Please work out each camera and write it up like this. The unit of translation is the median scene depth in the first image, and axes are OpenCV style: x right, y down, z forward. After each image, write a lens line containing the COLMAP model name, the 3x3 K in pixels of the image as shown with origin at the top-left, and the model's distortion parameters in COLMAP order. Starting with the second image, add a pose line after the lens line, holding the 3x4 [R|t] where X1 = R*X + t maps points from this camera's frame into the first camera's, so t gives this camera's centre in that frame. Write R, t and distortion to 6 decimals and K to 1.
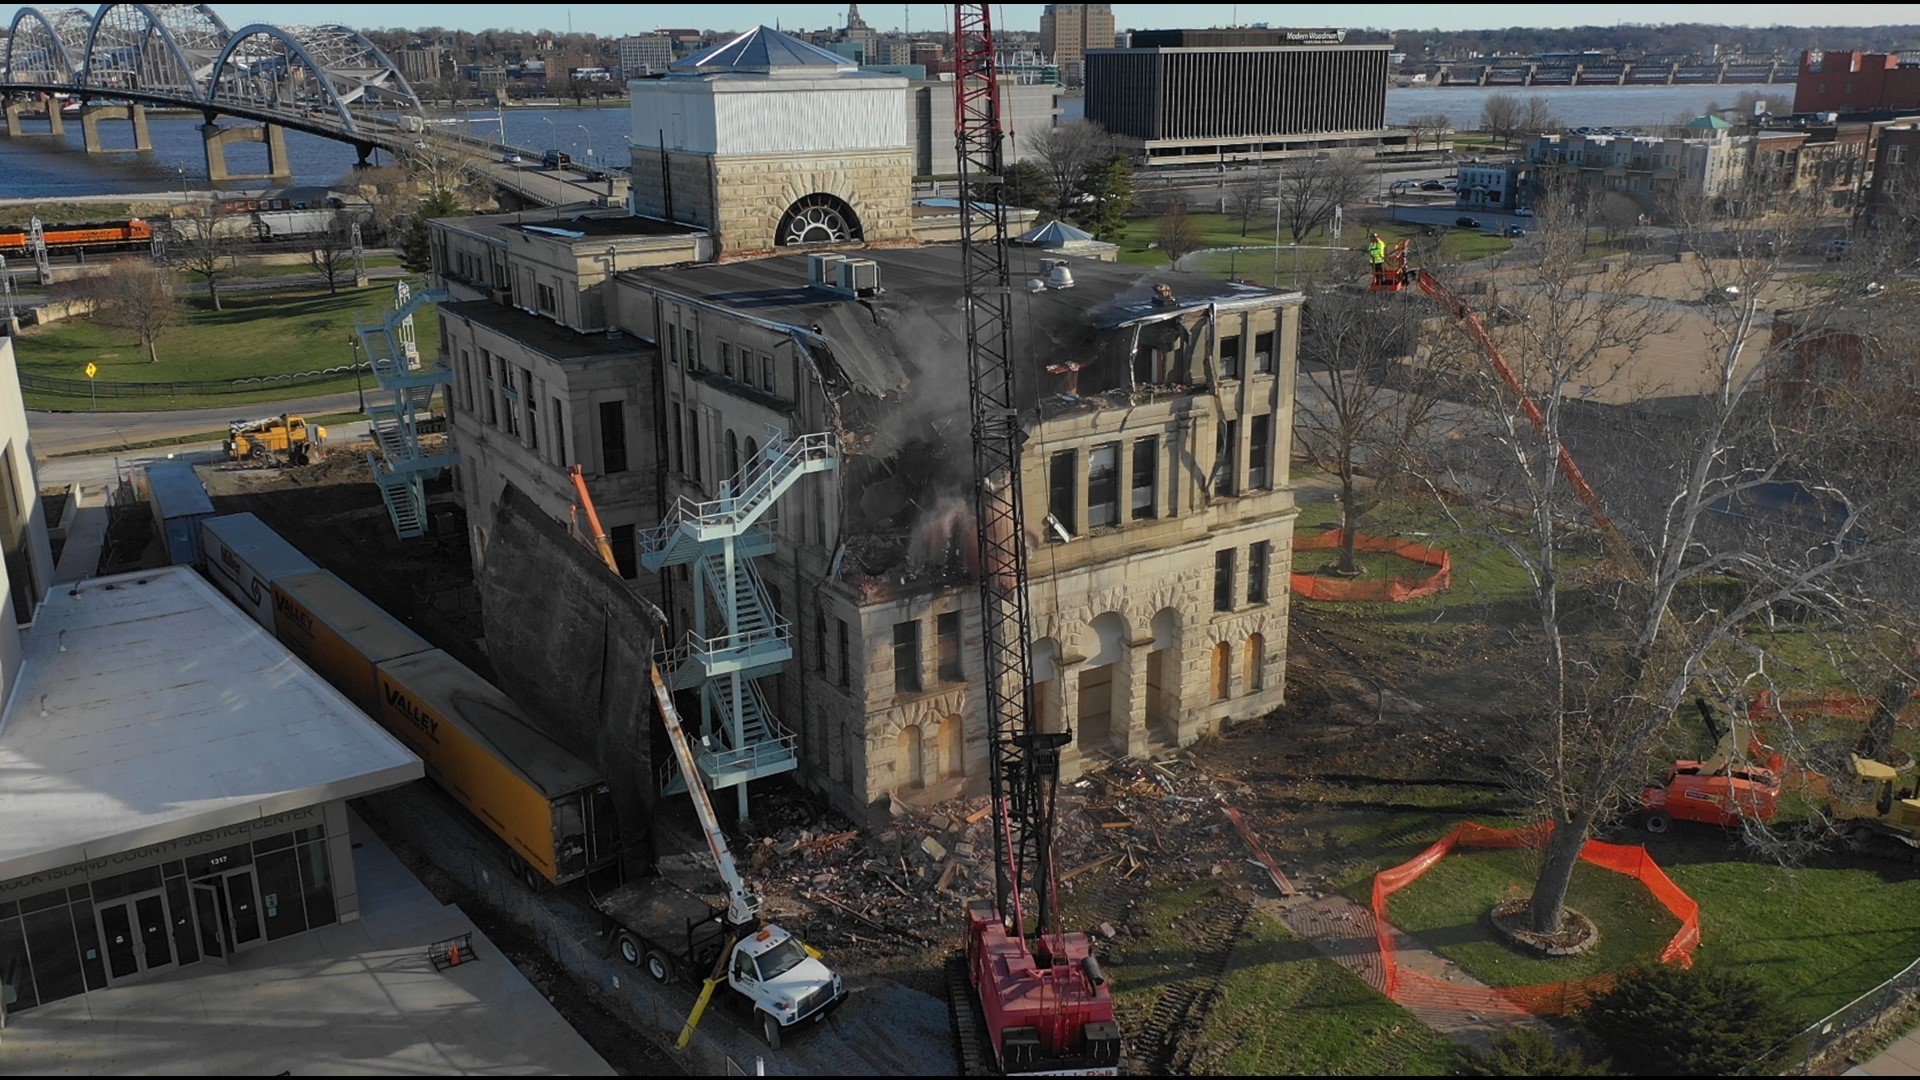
lens RADIAL K [[1542.2, 0, 960.0], [0, 1542.2, 540.0], [0, 0, 1]] dist [0.006385, 0.008169]
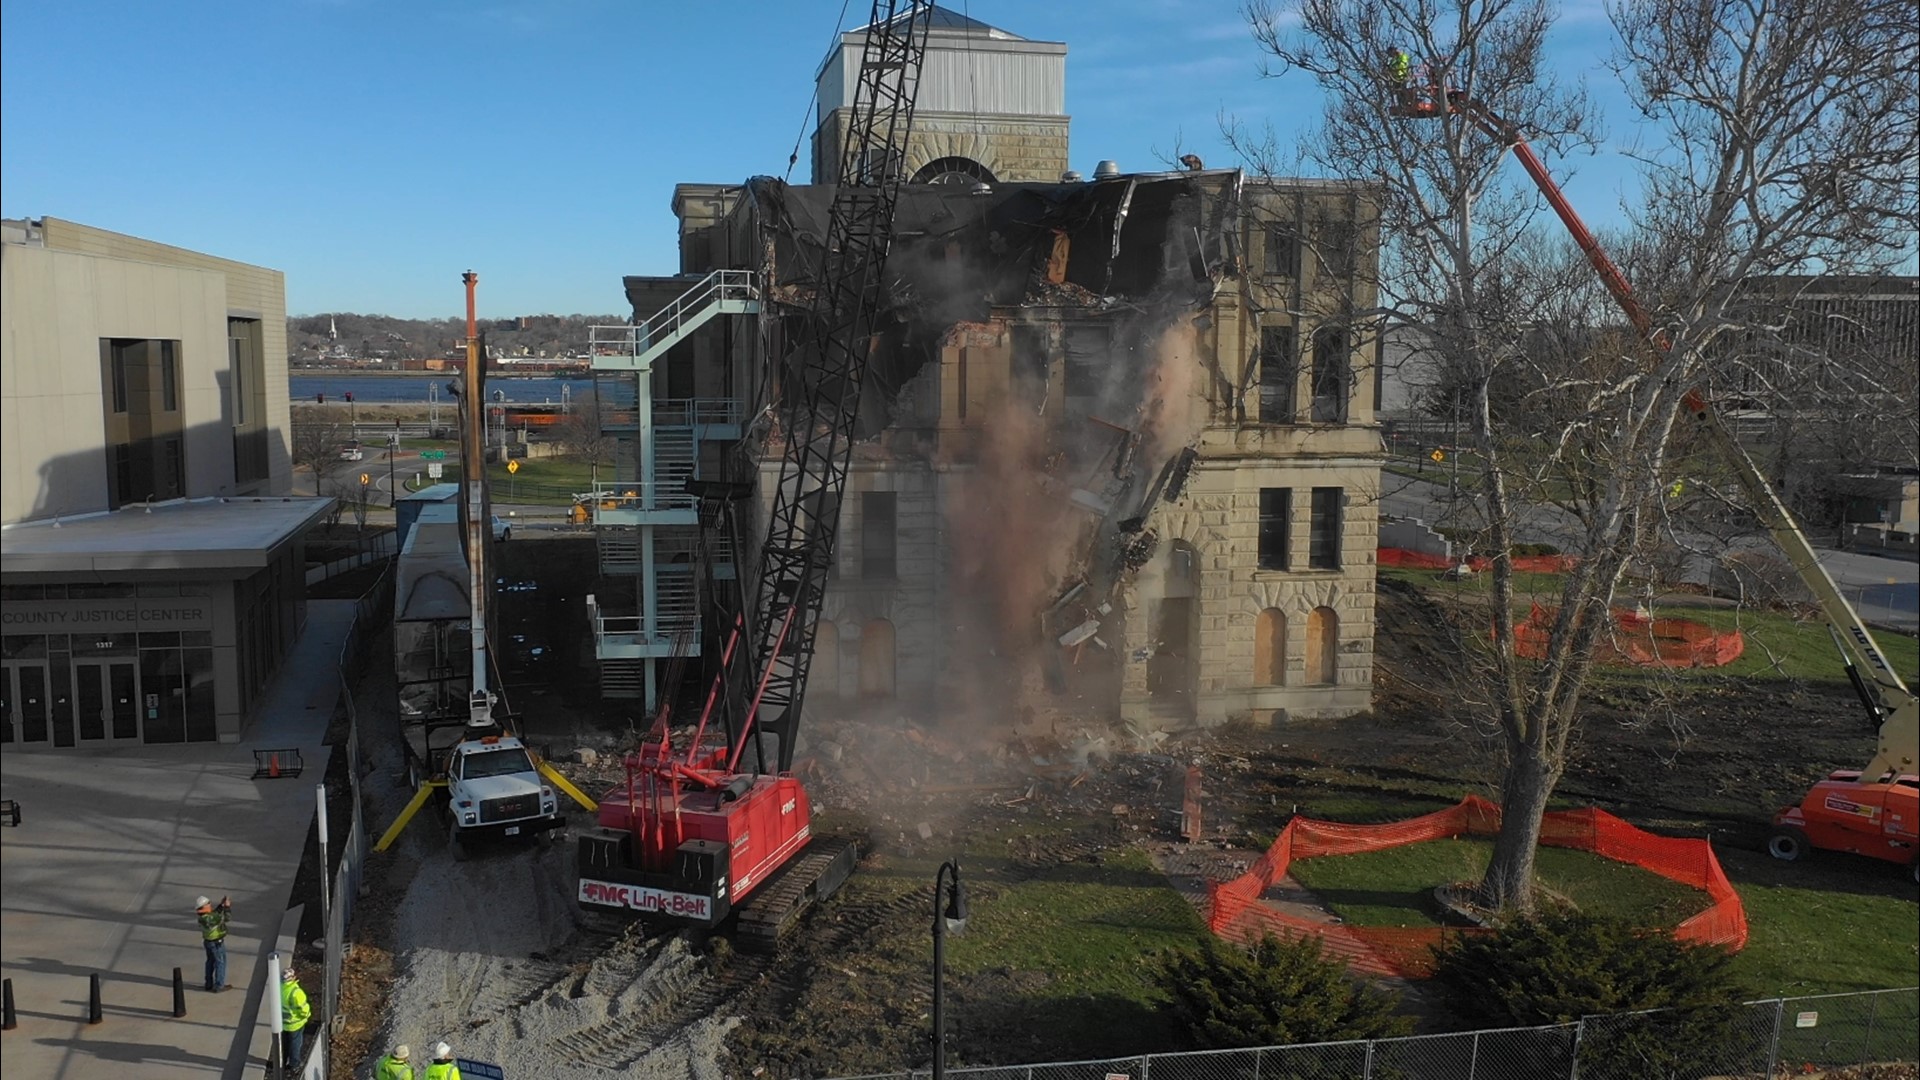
lens RADIAL K [[1586.5, 0, 973.1], [0, 1586.5, 546.6], [0, 0, 1]] dist [0.009931, 0.001163]
pose [[0.933845, 0.058931, -0.352790, 0.328977], [-0.122028, 0.979648, -0.159369, 0.194372], [0.336218, 0.191876, 0.922031, 0.182158]]
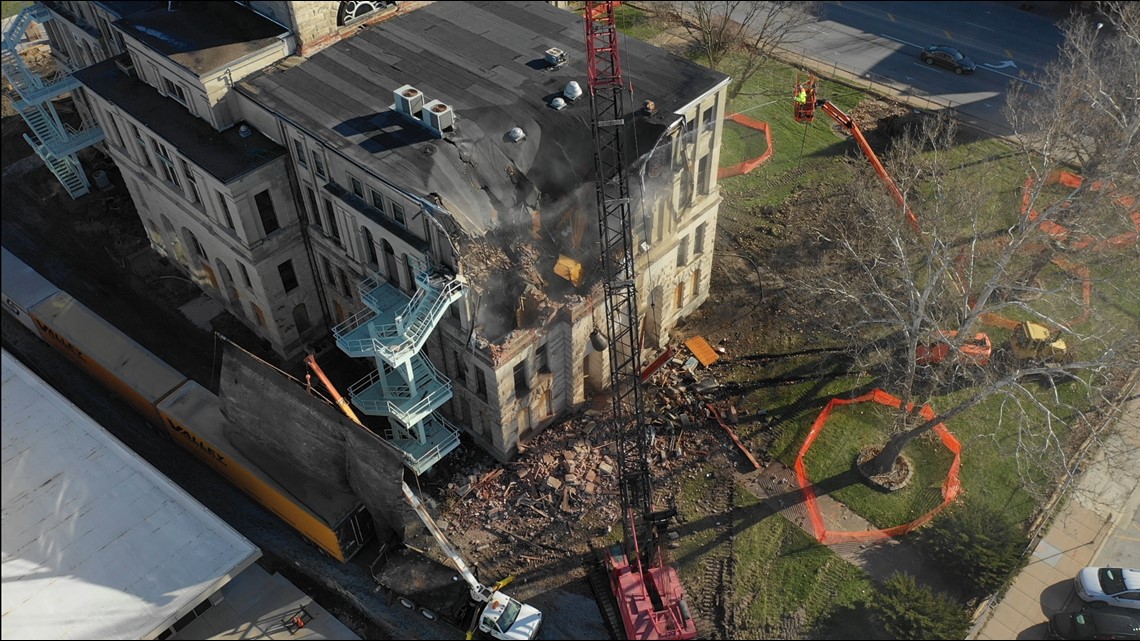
lens RADIAL K [[915.7, 0, 570.0], [0, 915.7, 320.5], [0, 0, 1]] dist [0.006385, 0.008169]
pose [[0.969362, -0.178129, 0.169135, -0.123136], [0.084365, 0.888112, 0.451818, -0.367999], [-0.230693, -0.423706, 0.875930, 0.156303]]
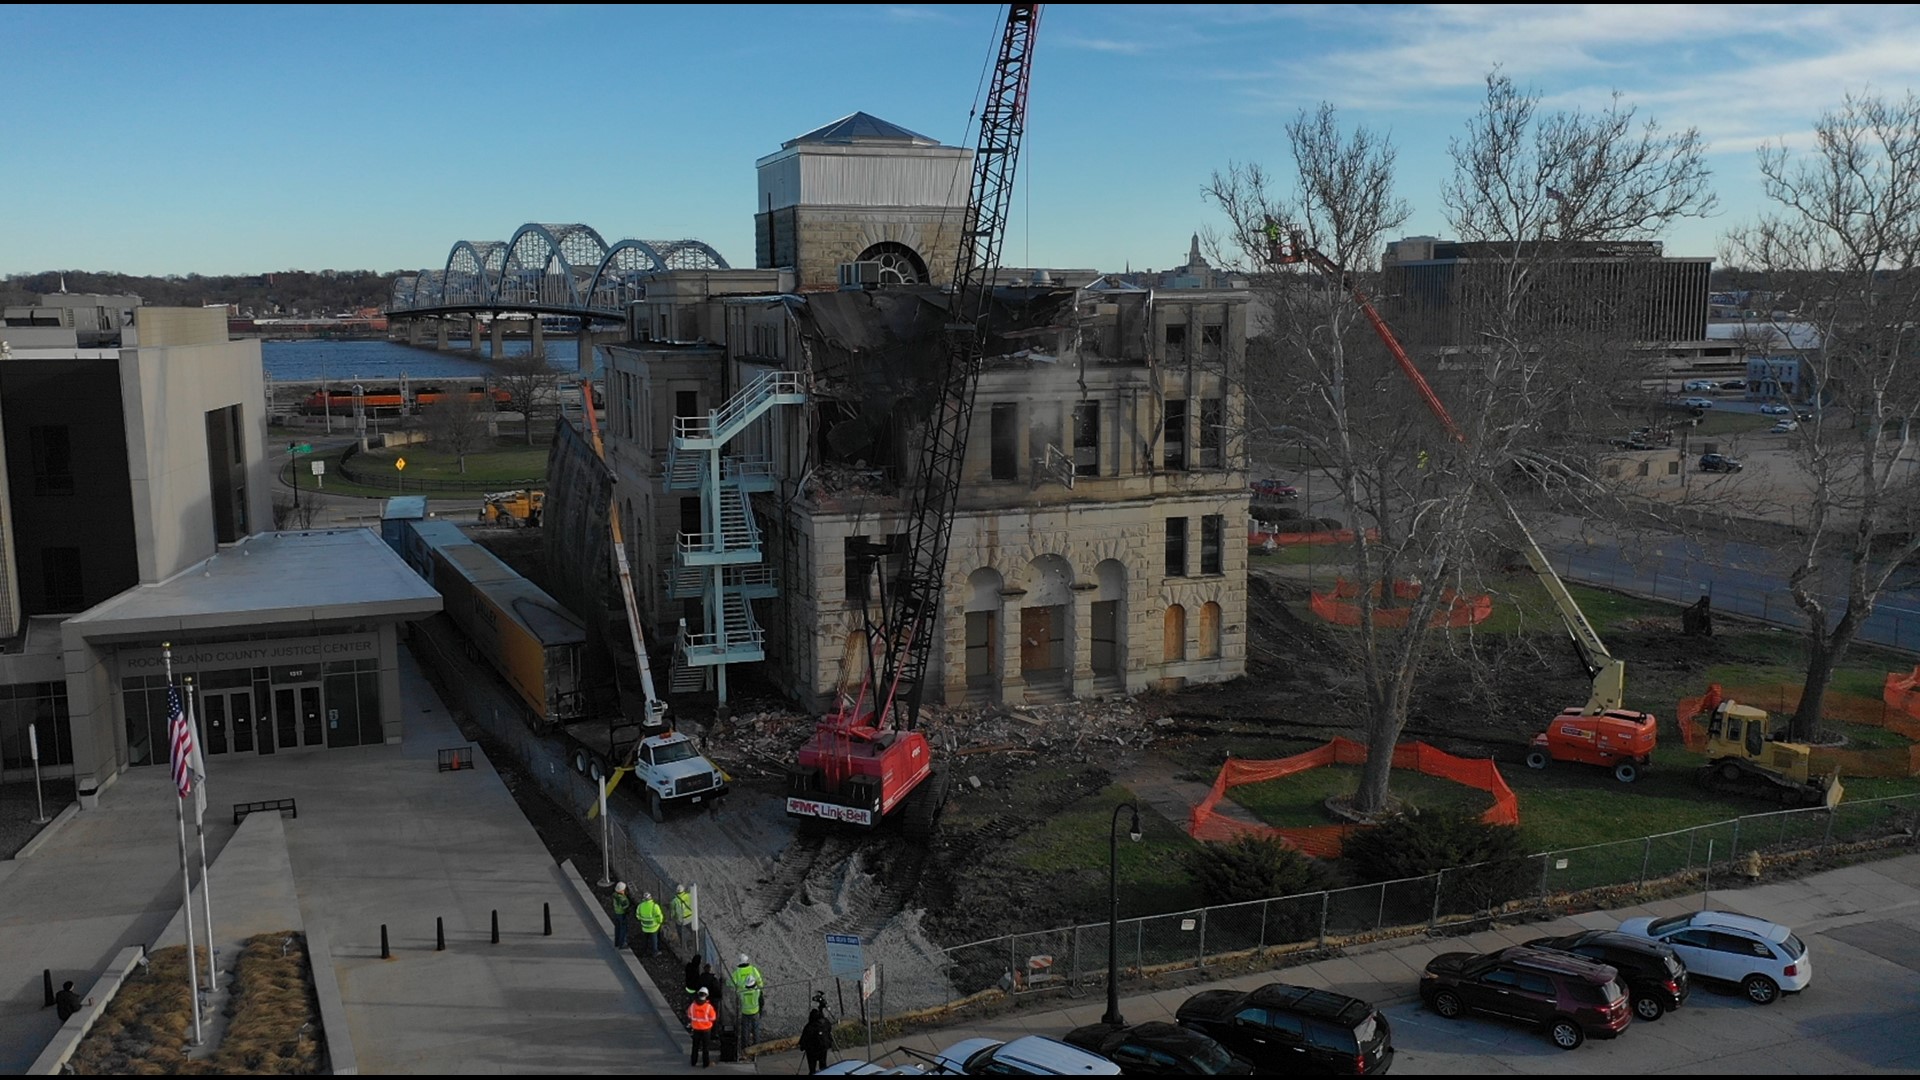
lens RADIAL K [[1542.2, 0, 960.0], [0, 1542.2, 540.0], [0, 0, 1]] dist [0.006385, 0.008169]
pose [[0.975543, 0.035837, -0.216868, 0.268846], [-0.067433, 0.987839, -0.140097, 0.194217], [0.209210, 0.151295, 0.966096, -0.113608]]
